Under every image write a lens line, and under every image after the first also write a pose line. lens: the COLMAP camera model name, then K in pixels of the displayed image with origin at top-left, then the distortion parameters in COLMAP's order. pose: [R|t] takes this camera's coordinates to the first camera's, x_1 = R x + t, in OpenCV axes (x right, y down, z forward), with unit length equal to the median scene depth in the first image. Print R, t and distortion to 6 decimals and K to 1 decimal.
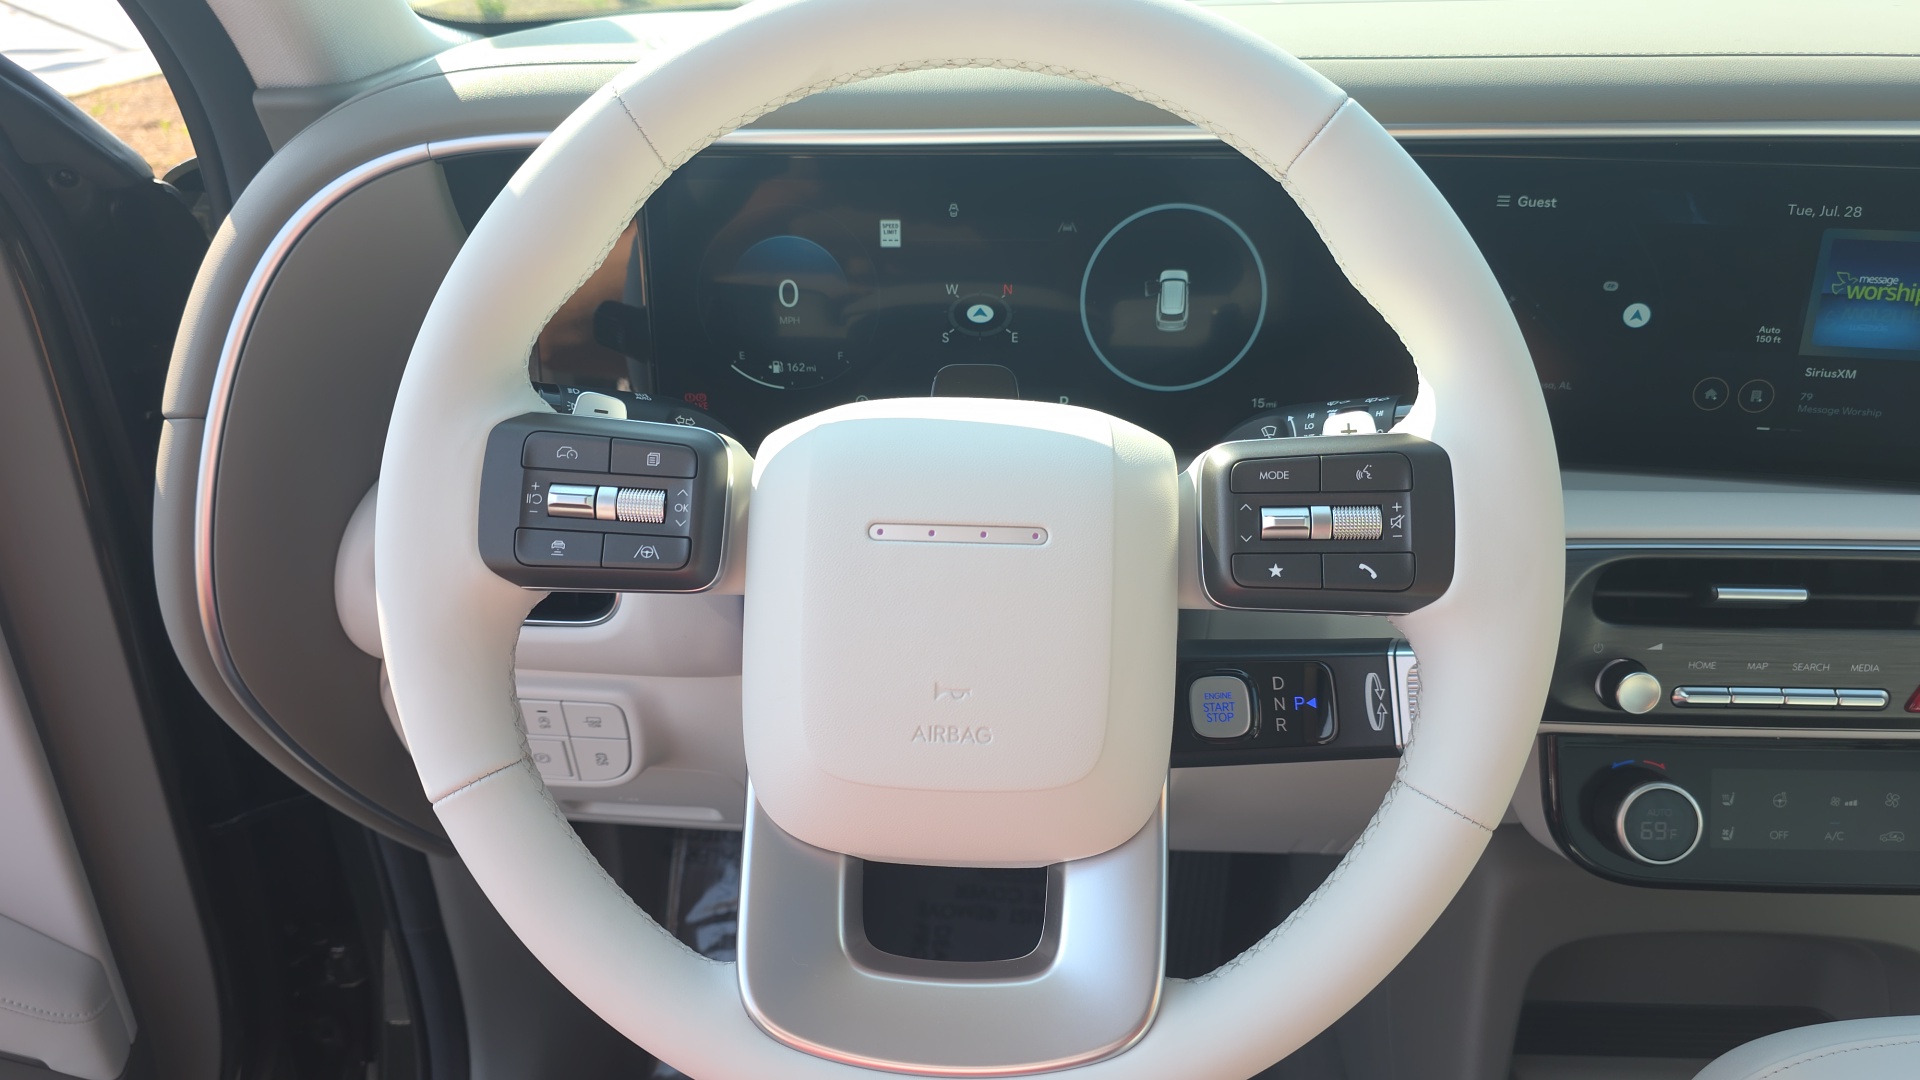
lens RADIAL K [[1316.7, 0, 953.3], [0, 1316.7, 539.8], [0, 0, 1]] dist [0.034673, -0.049798]
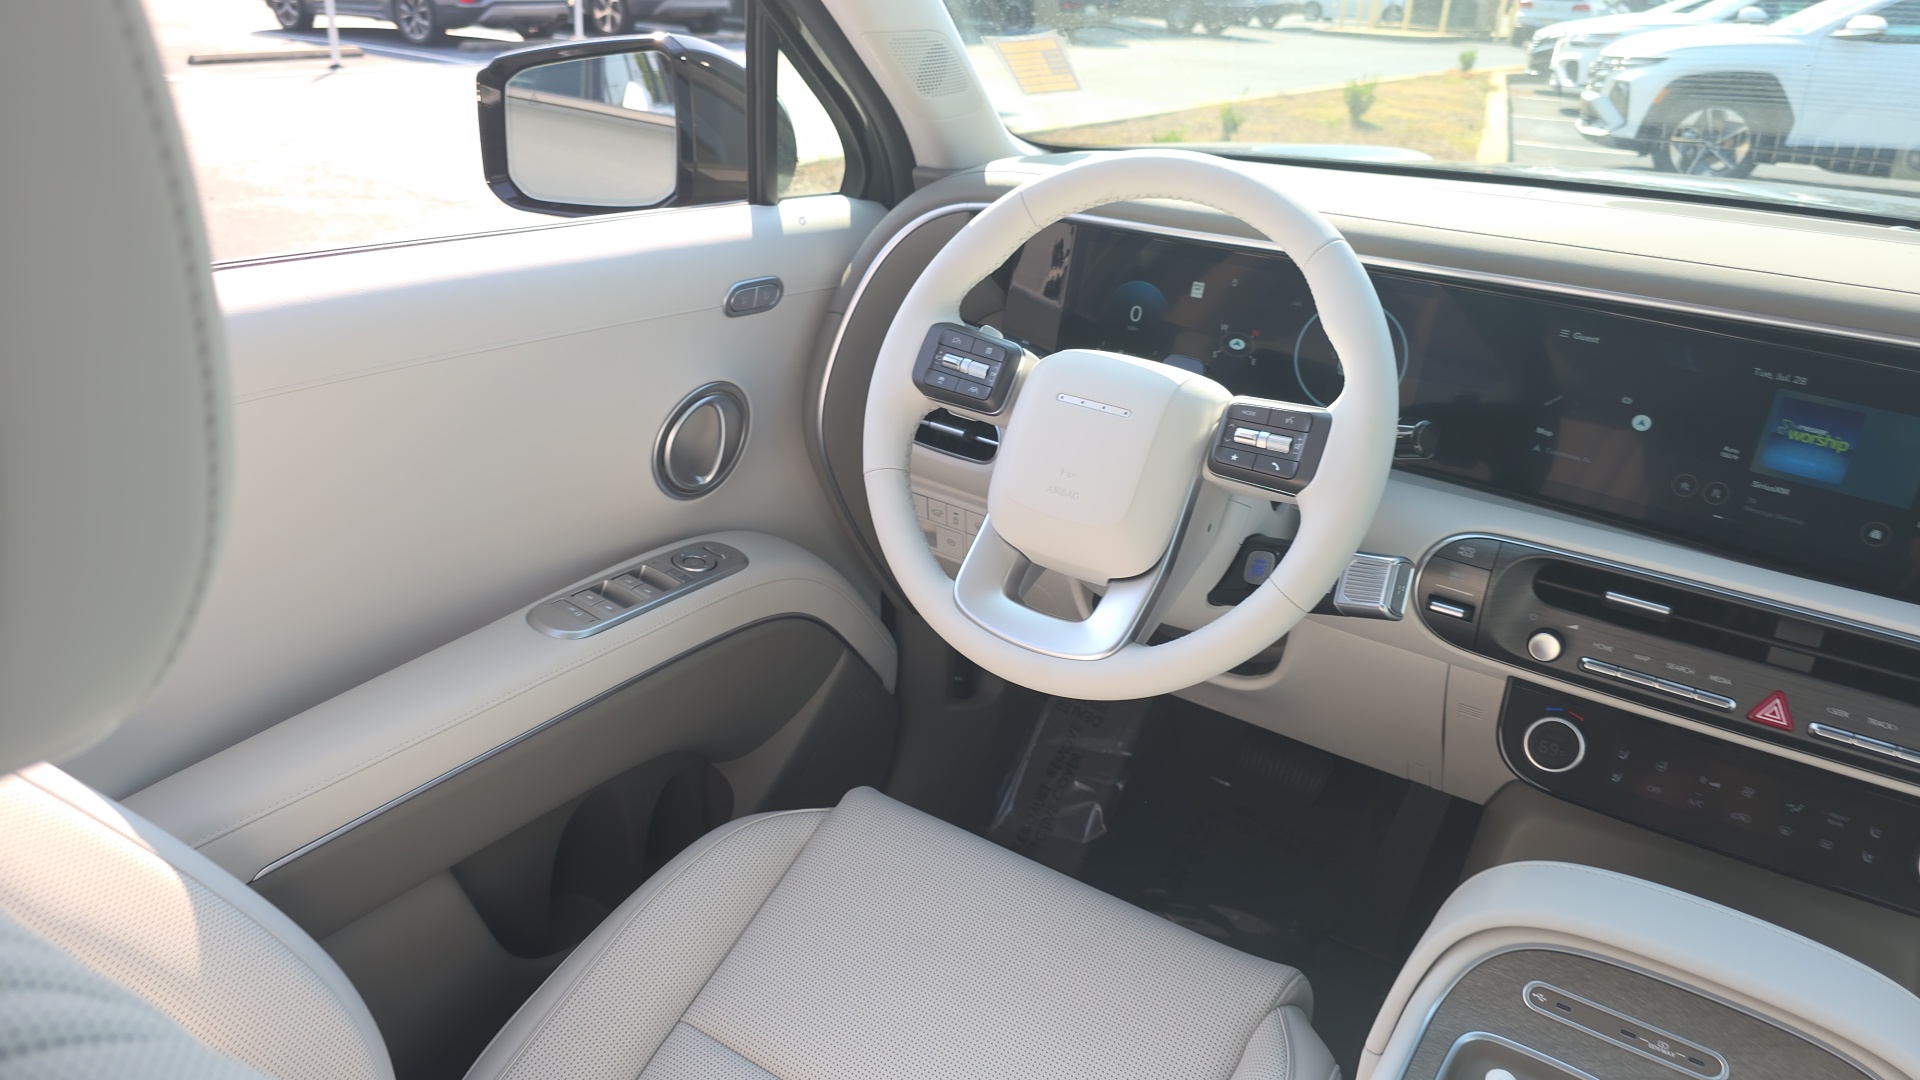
lens RADIAL K [[1312.4, 0, 961.6], [0, 1312.4, 553.2], [0, 0, 1]] dist [0.068145, -0.077504]
pose [[0.860513, 0.257764, -0.439404, 0.576835], [-0.285422, 0.958397, 0.003258, 0.197859], [0.421963, 0.122612, 0.898284, -0.702264]]
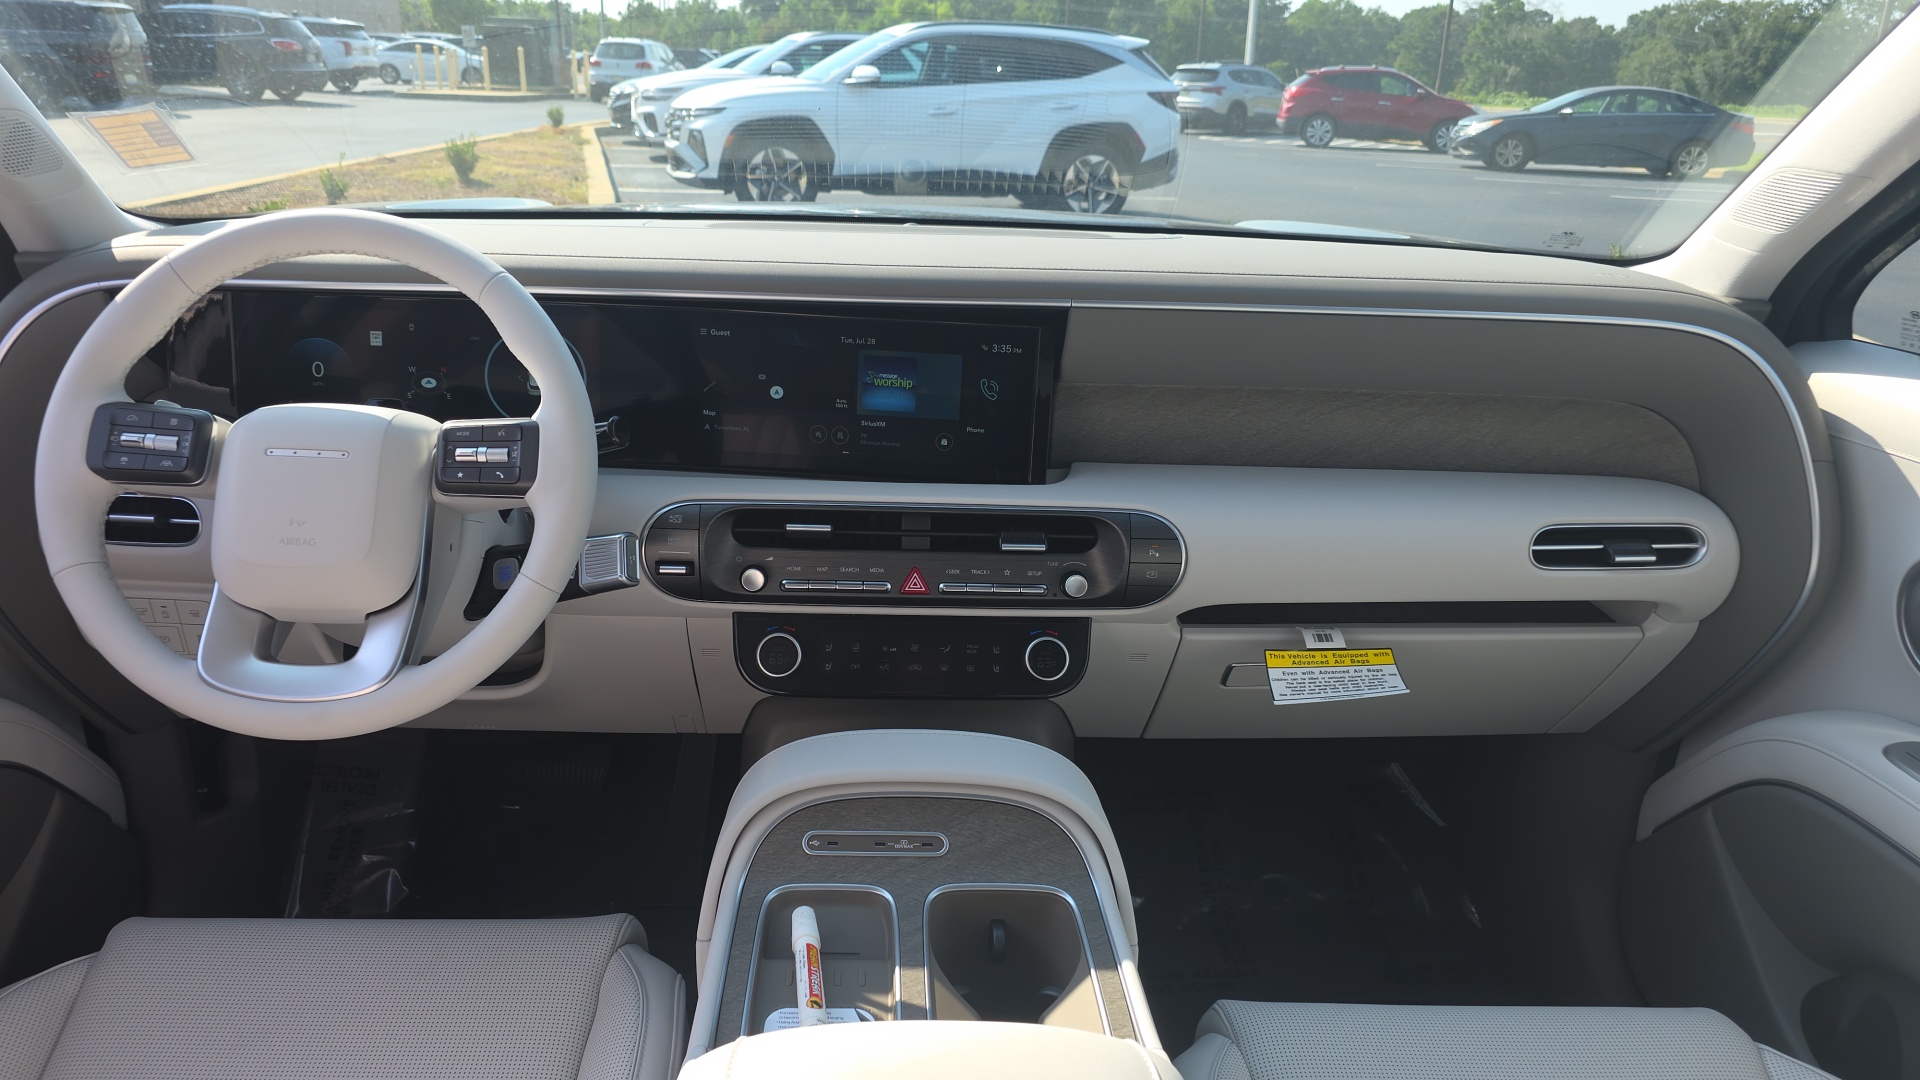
lens RADIAL K [[1314.0, 0, 935.4], [0, 1314.0, 541.1], [0, 0, 1]] dist [0.051159, -0.059712]
pose [[0.995773, 0.013207, 0.090889, 0.599911], [-0.001709, 0.992100, -0.125438, 0.294688], [-0.091827, 0.124753, 0.987929, -0.909461]]
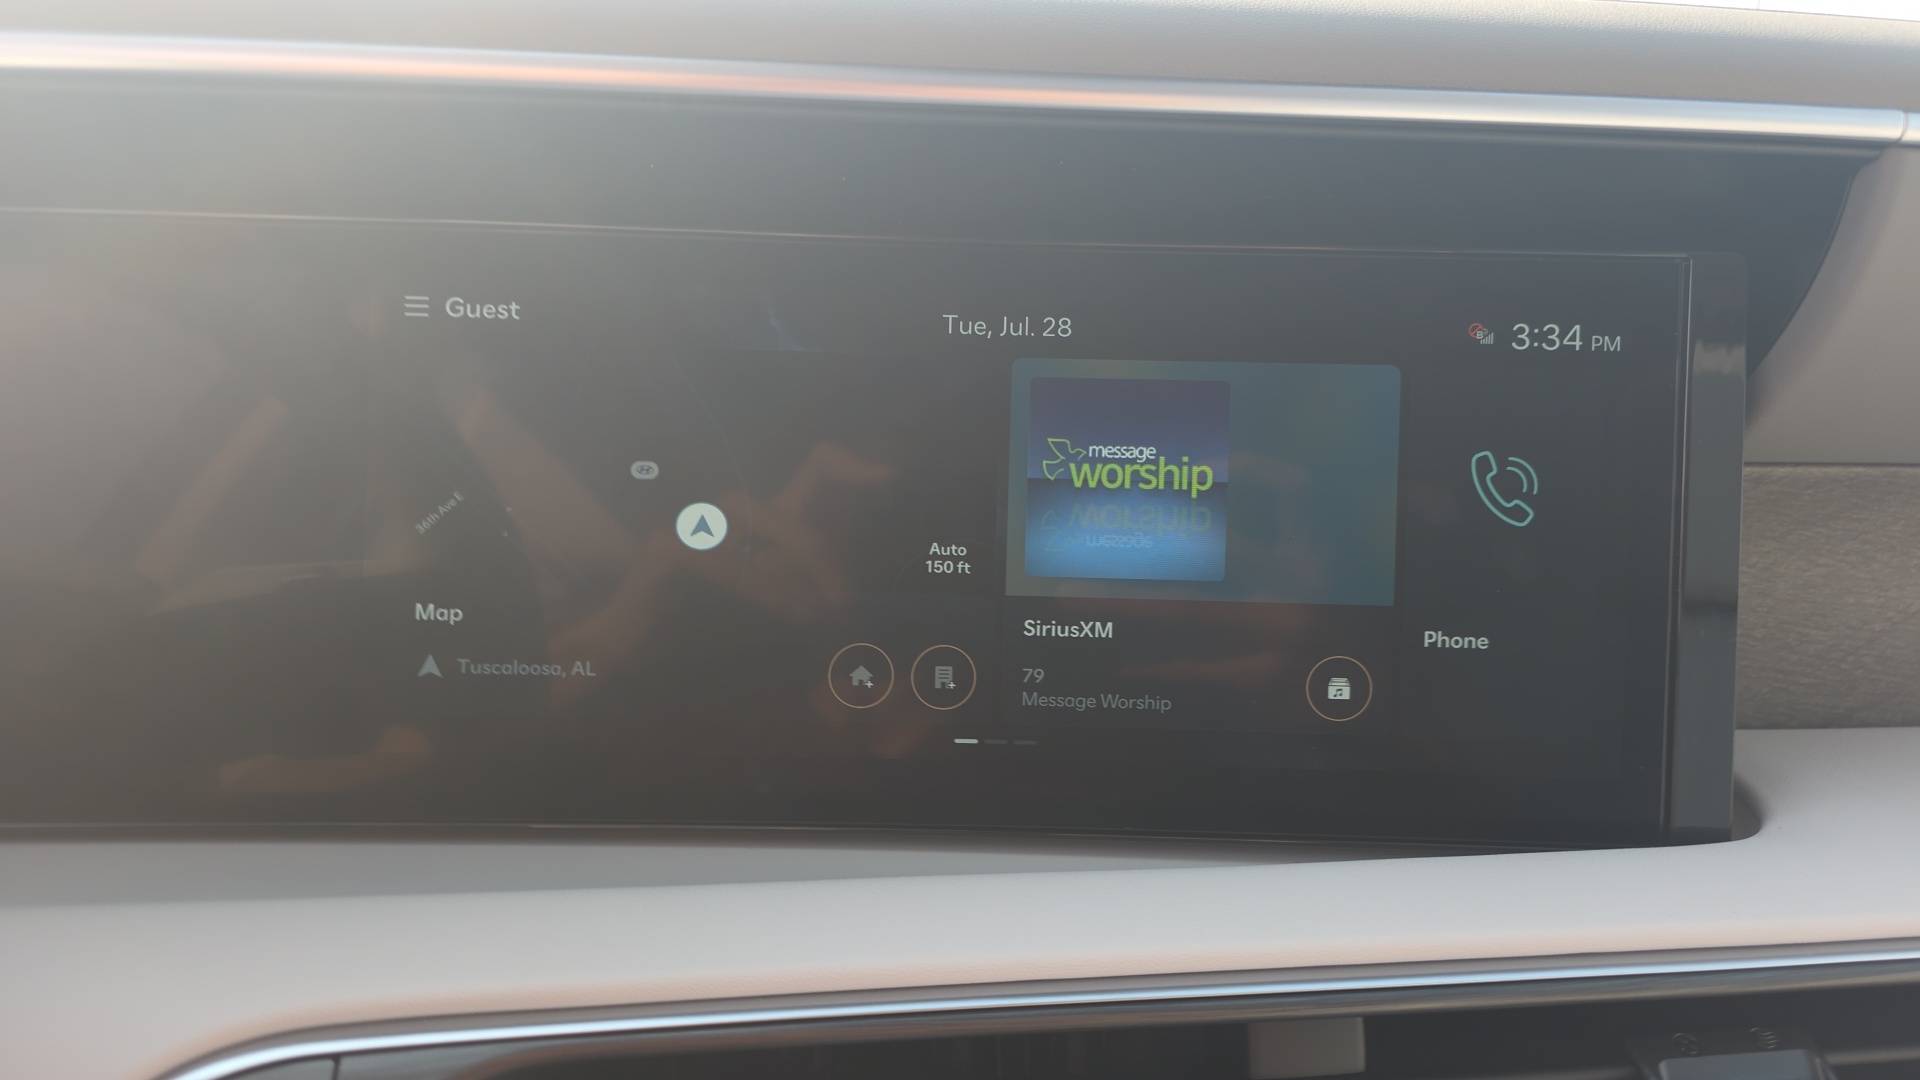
lens RADIAL K [[1307.5, 0, 958.2], [0, 1307.5, 526.4], [0, 0, 1]] dist [0.061401, -0.053868]
pose [[0.981436, -0.003011, 0.191766, 0.537967], [0.054259, 0.963387, -0.262568, -0.032845], [-0.183954, 0.268098, 0.945666, 0.525617]]
